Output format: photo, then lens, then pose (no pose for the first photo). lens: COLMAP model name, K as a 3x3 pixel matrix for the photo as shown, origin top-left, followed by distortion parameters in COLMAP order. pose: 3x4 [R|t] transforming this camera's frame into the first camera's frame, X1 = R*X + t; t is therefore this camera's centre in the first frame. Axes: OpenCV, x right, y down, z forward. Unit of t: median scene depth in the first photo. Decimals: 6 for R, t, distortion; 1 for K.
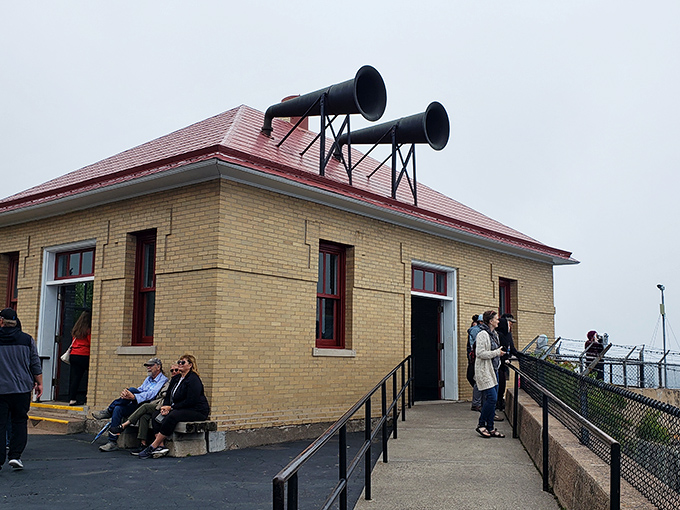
lens RADIAL K [[691.4, 0, 340.0], [0, 691.4, 255.0], [0, 0, 1]] dist [0.054237, -0.011315]
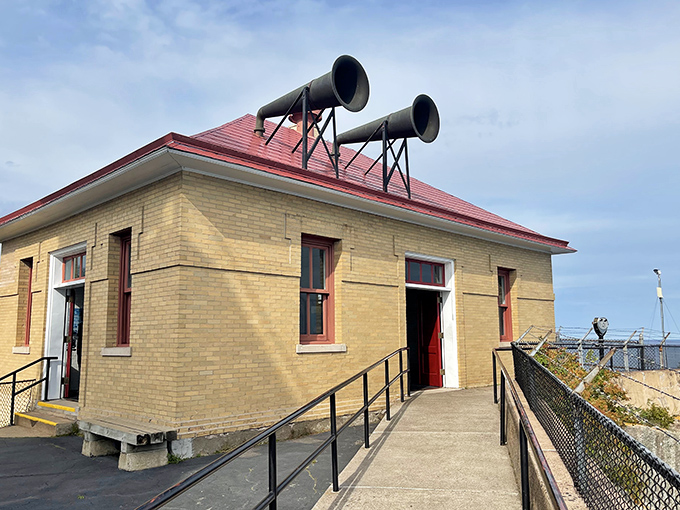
lens RADIAL K [[563.0, 0, 340.0], [0, 563.0, 255.0], [0, 0, 1]] dist [0.000151, 0.004765]
pose [[0.996837, -0.035594, -0.071056, 0.075367], [0.035378, 0.999365, -0.004299, 0.012681], [0.071164, 0.001772, 0.997463, 0.196532]]
